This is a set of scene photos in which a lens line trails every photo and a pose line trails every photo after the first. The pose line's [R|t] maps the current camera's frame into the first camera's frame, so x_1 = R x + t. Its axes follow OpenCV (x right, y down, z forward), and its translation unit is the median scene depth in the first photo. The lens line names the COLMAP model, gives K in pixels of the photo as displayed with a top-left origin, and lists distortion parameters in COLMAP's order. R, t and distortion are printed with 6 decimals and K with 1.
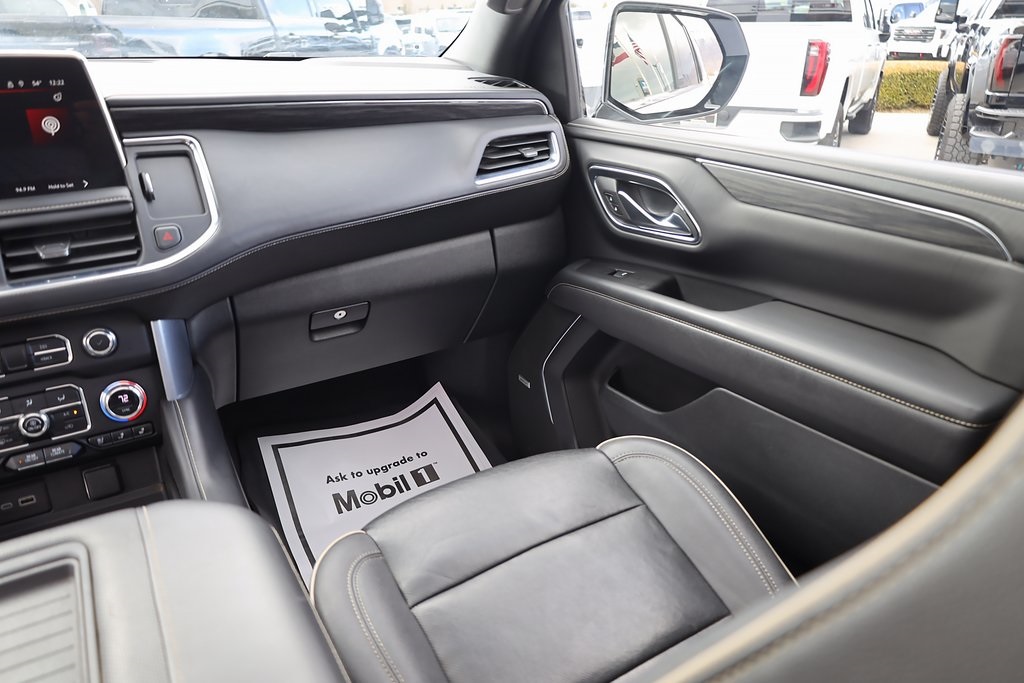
lens RADIAL K [[701.9, 0, 511.7], [0, 701.9, 343.1], [0, 0, 1]] dist [-0.011109, -0.000657]
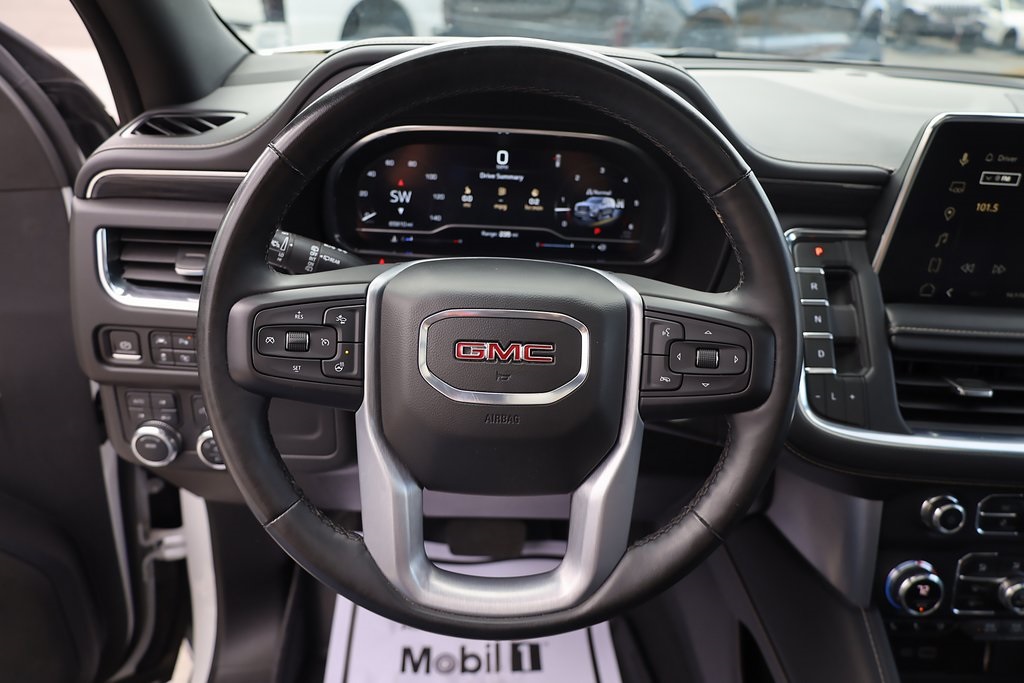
lens RADIAL K [[701.9, 0, 516.3], [0, 701.9, 349.5], [0, 0, 1]] dist [-0.011109, -0.000657]
pose [[0.864777, 0.278682, -0.417729, -0.627572], [-0.248061, 0.960362, 0.127161, -0.074411], [0.436608, -0.006343, 0.899629, 0.032360]]
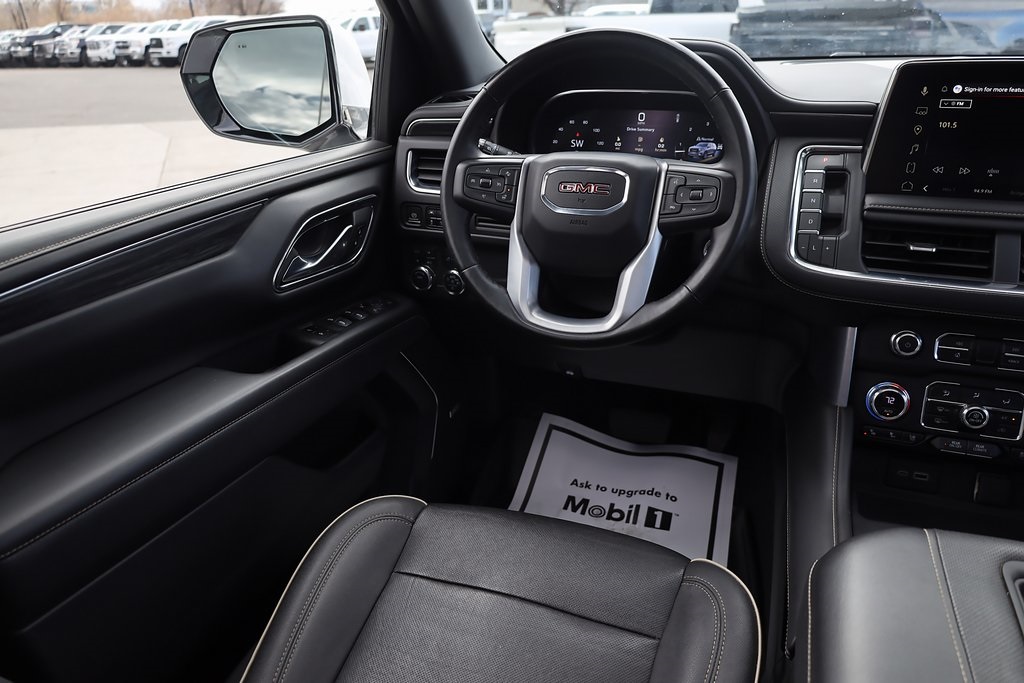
lens RADIAL K [[701.9, 0, 514.8], [0, 701.9, 347.1], [0, 0, 1]] dist [-0.011109, -0.000657]
pose [[0.606971, 0.316462, -0.728998, -0.254497], [-0.294907, 0.941492, 0.163165, 0.034460], [0.737981, 0.115950, 0.664785, -0.142952]]
